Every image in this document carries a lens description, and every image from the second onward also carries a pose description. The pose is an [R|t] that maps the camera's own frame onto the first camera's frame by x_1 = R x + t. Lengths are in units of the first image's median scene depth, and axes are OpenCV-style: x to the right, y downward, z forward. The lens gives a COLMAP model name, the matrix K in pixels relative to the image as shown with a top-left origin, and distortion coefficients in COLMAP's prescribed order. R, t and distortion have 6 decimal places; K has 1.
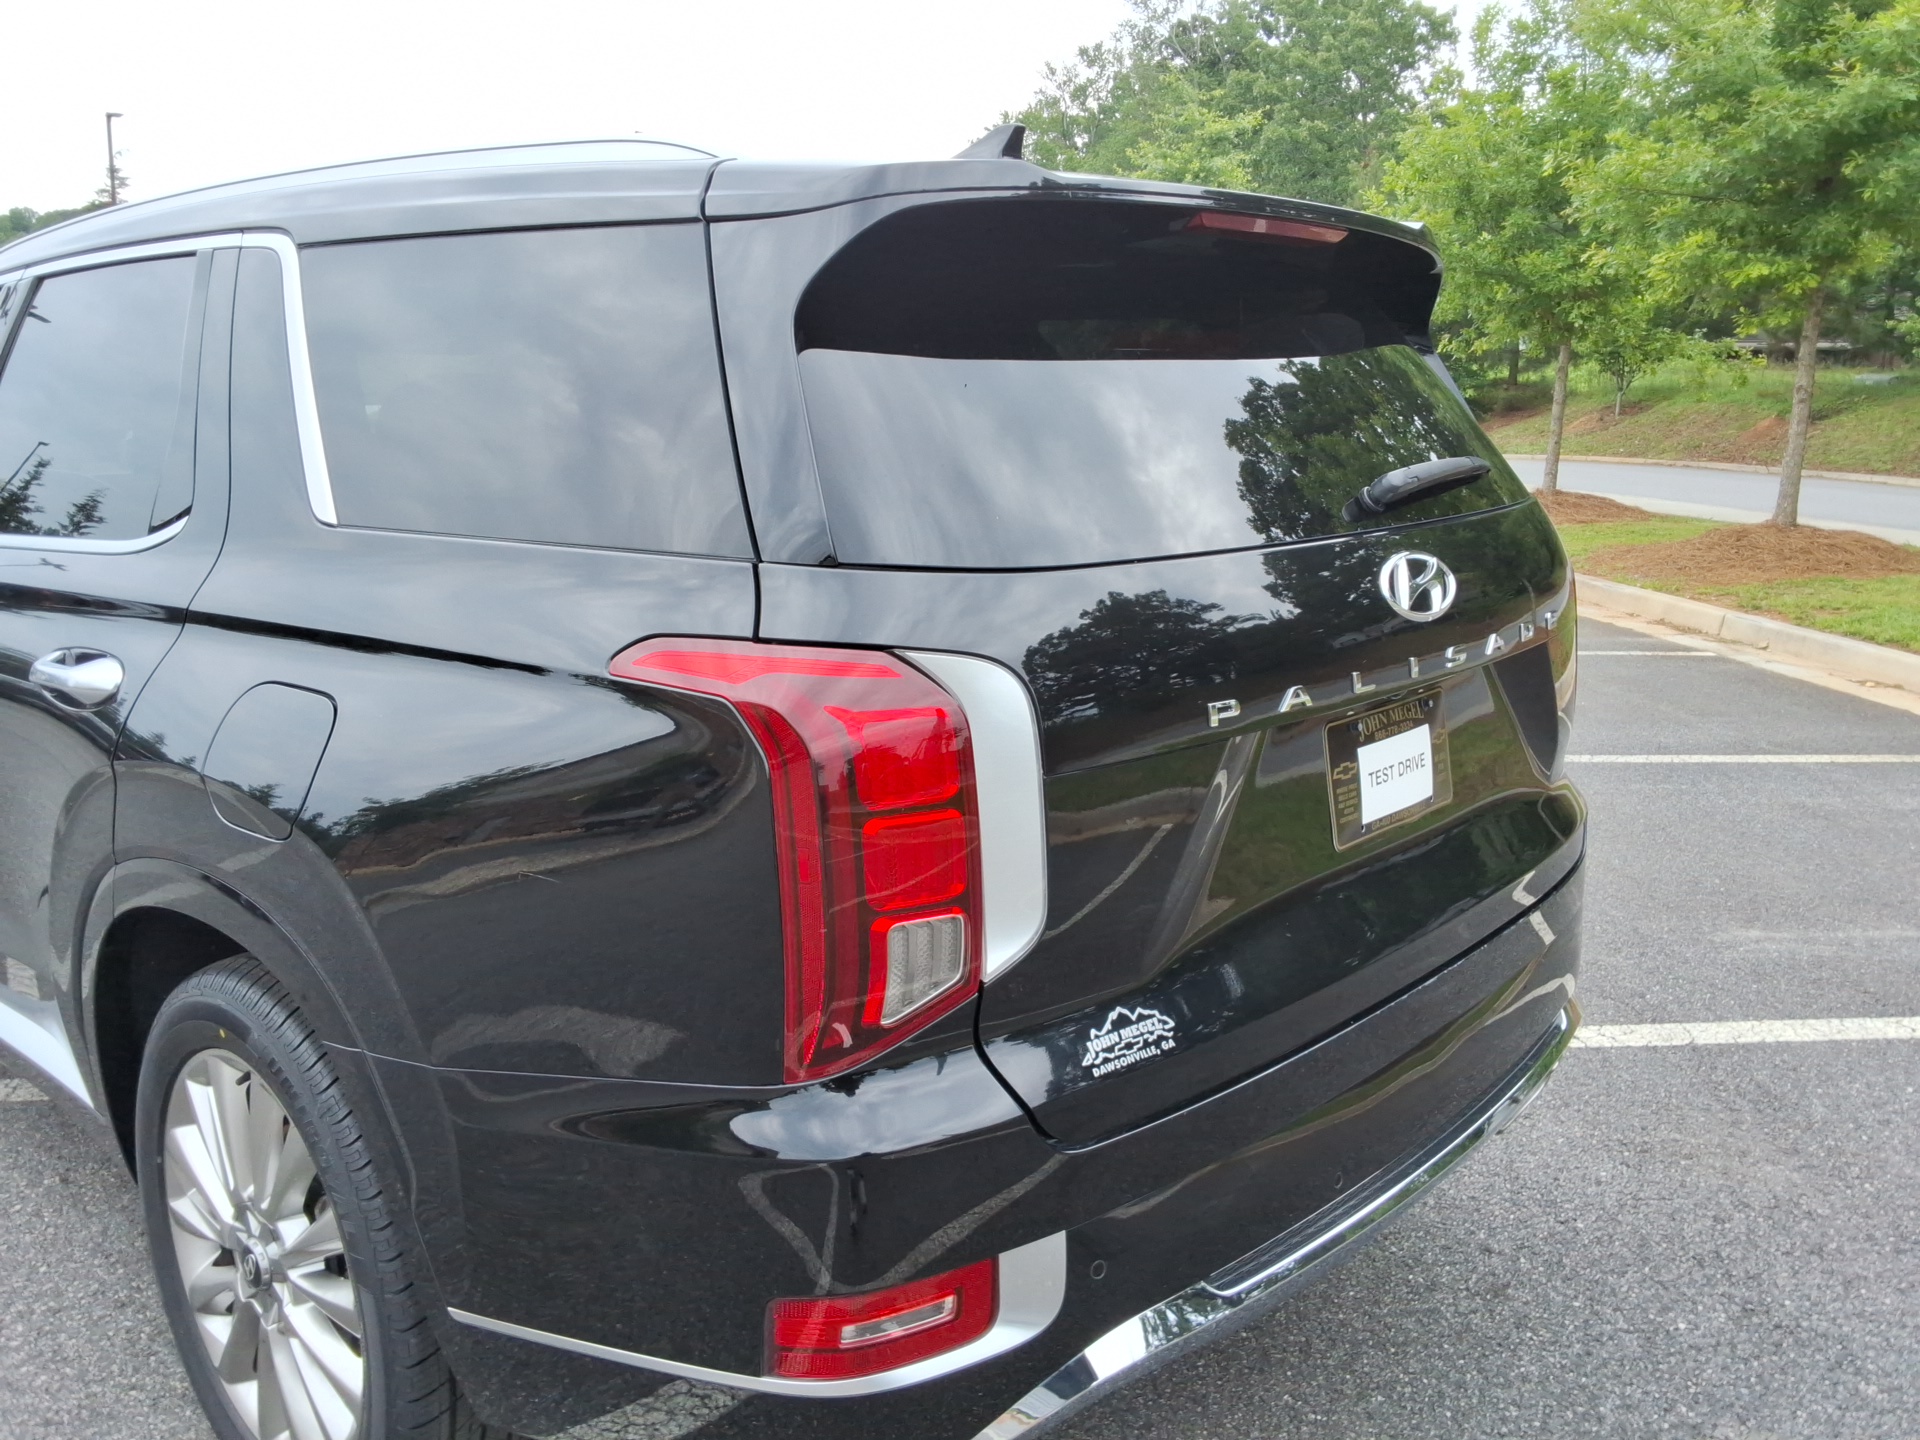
lens RADIAL K [[1539.9, 0, 973.9], [0, 1539.9, 702.5], [0, 0, 1]] dist [0.122321, -0.202860]
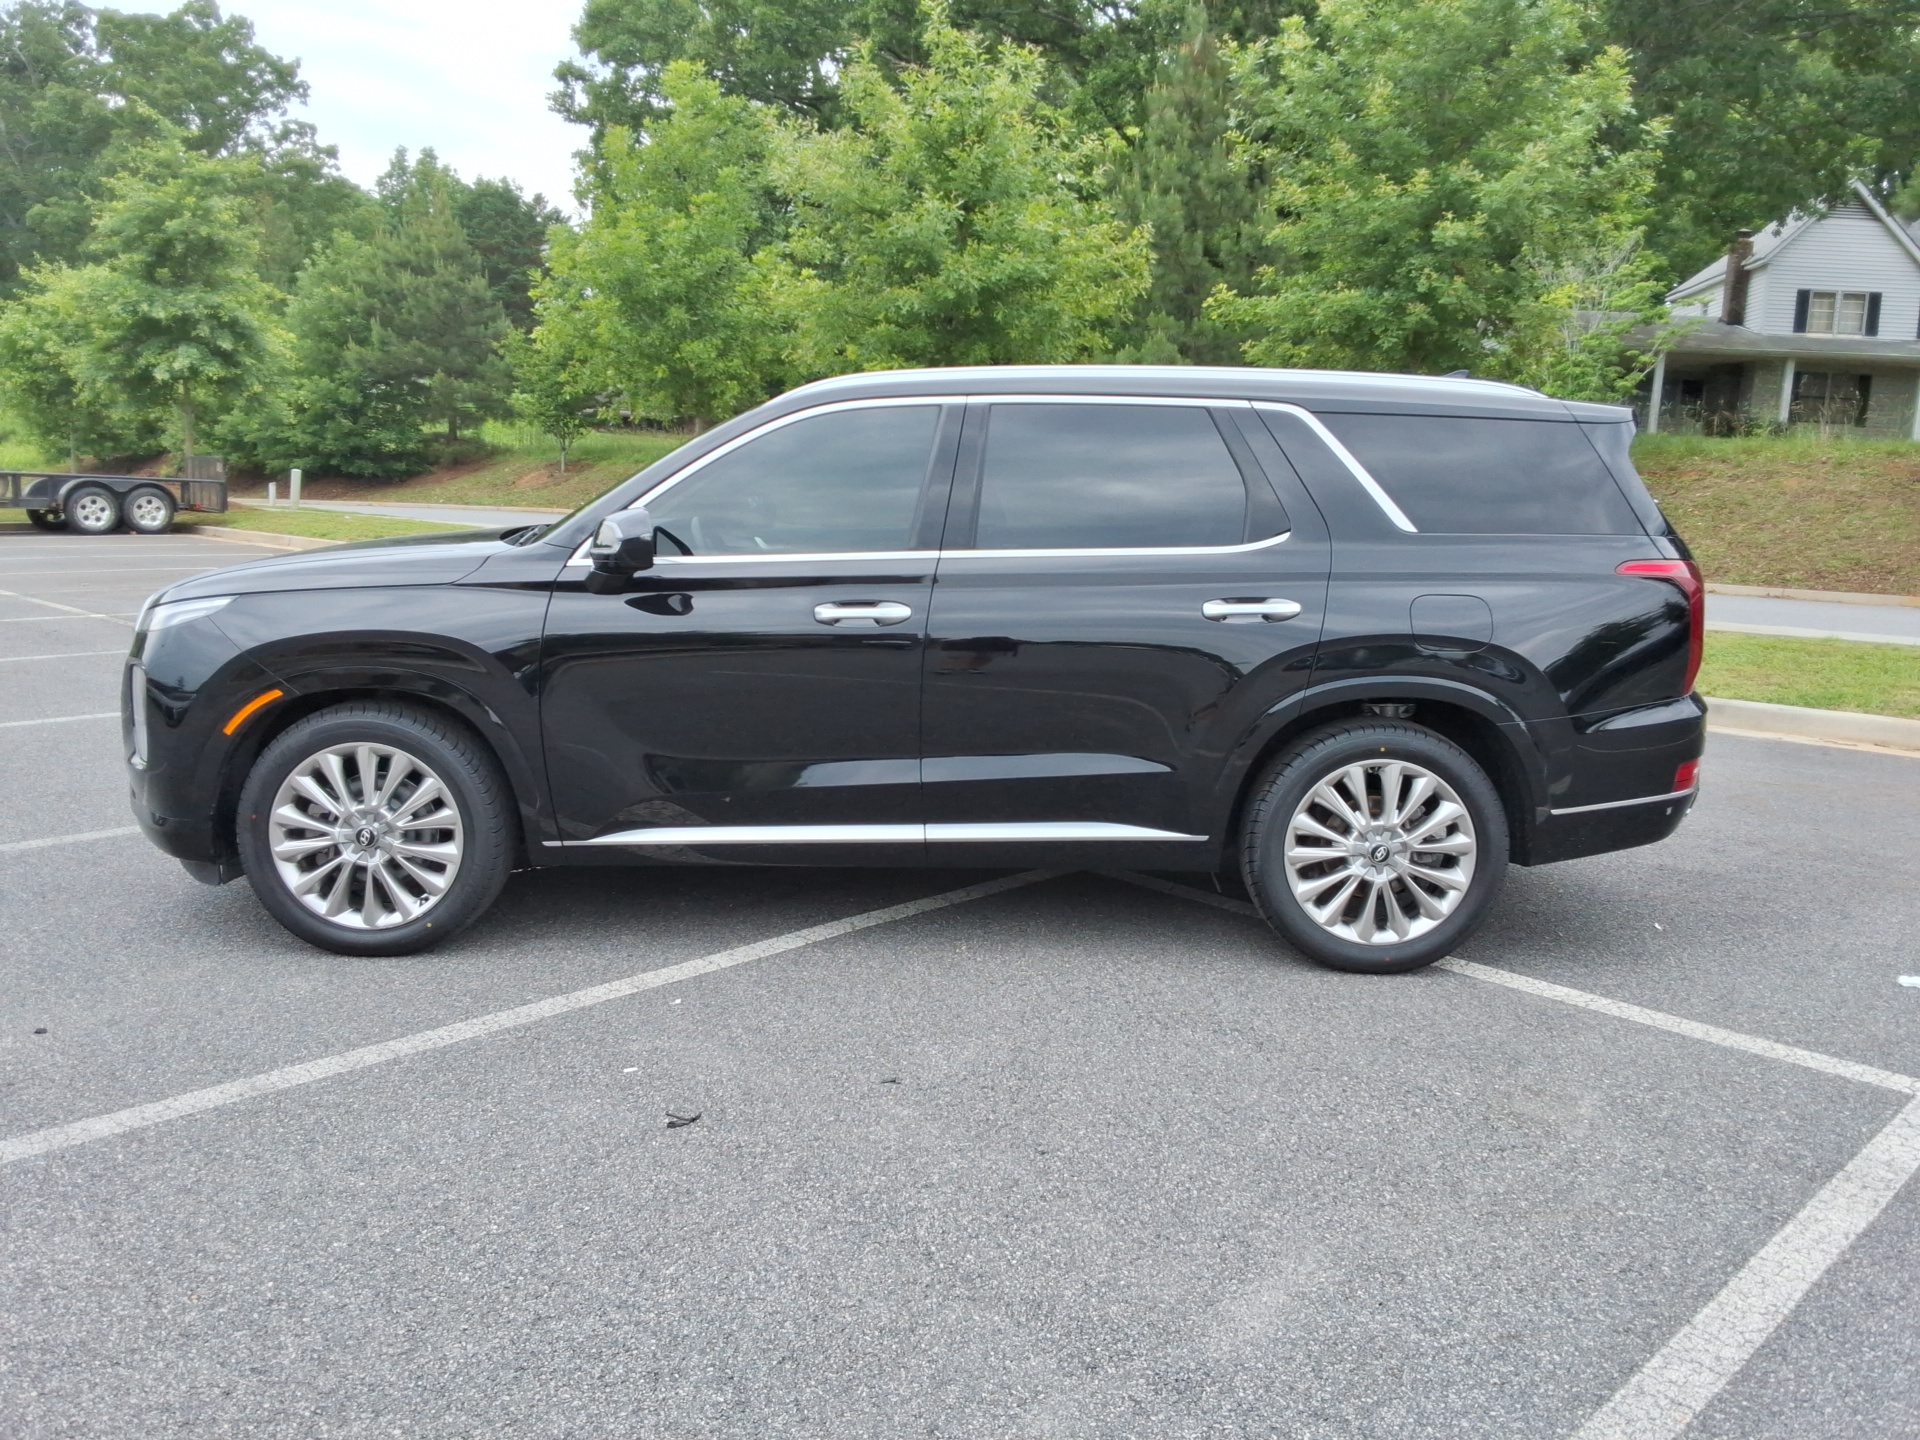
lens RADIAL K [[1539.9, 0, 973.9], [0, 1539.9, 702.5], [0, 0, 1]] dist [0.122321, -0.202860]
pose [[0.748351, -0.081378, 0.658292, -0.418366], [0.102375, 0.994724, 0.006587, 0.010780], [-0.655355, 0.062463, 0.752733, -0.060477]]
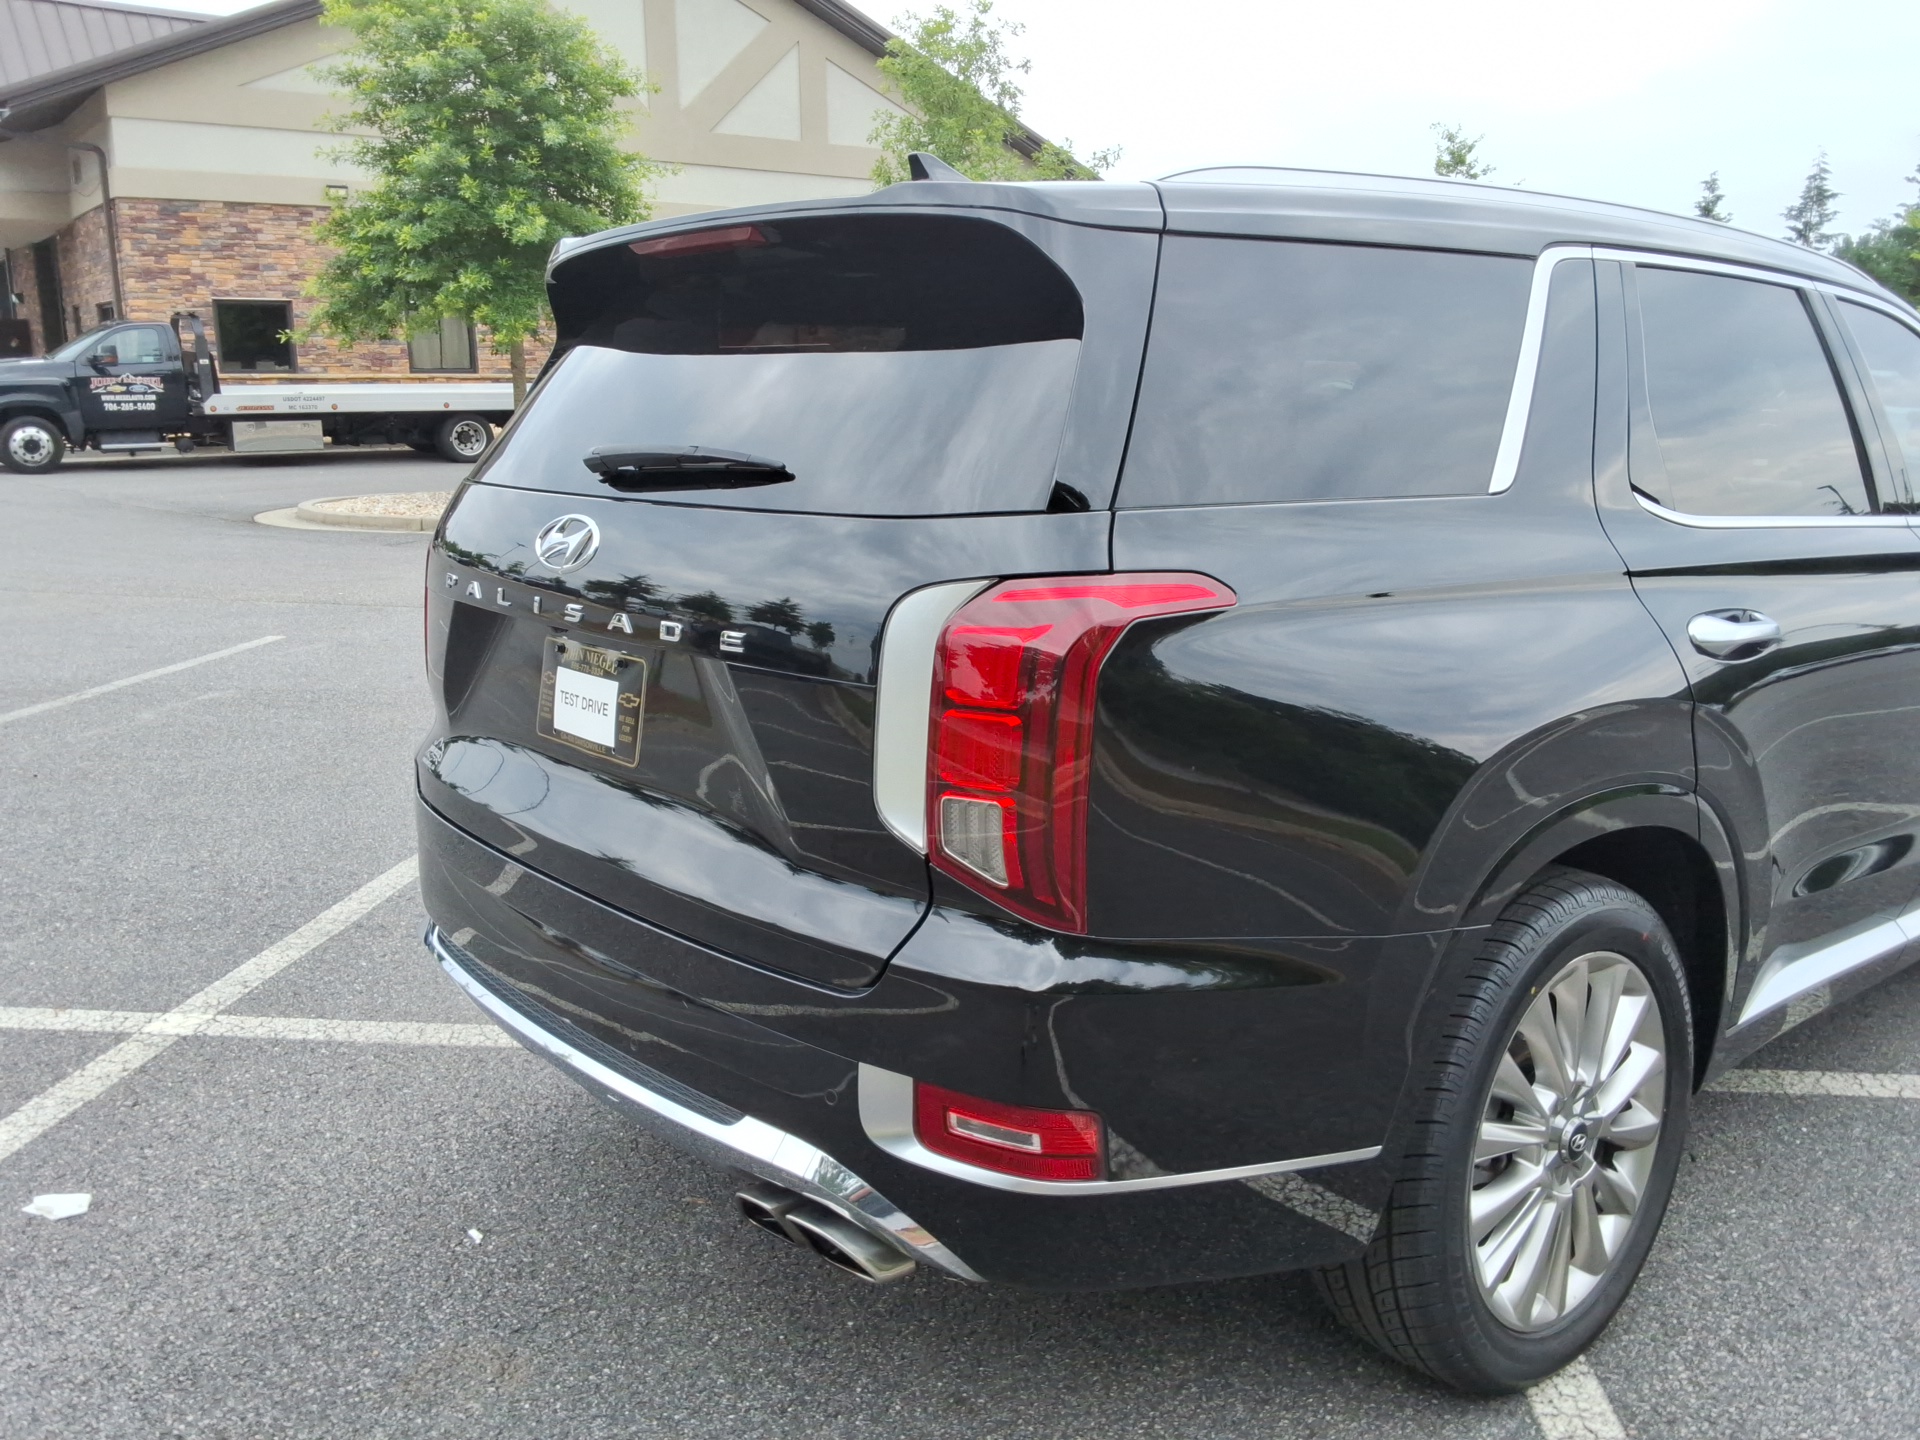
lens RADIAL K [[1547.3, 0, 969.1], [0, 1547.3, 702.5], [0, 0, 1]] dist [0.098973, -0.163204]
pose [[-0.148083, 0.181685, -0.972143, 0.228705], [-0.199011, 0.957398, 0.209244, -0.043452], [0.968745, 0.224453, -0.105617, 0.234758]]
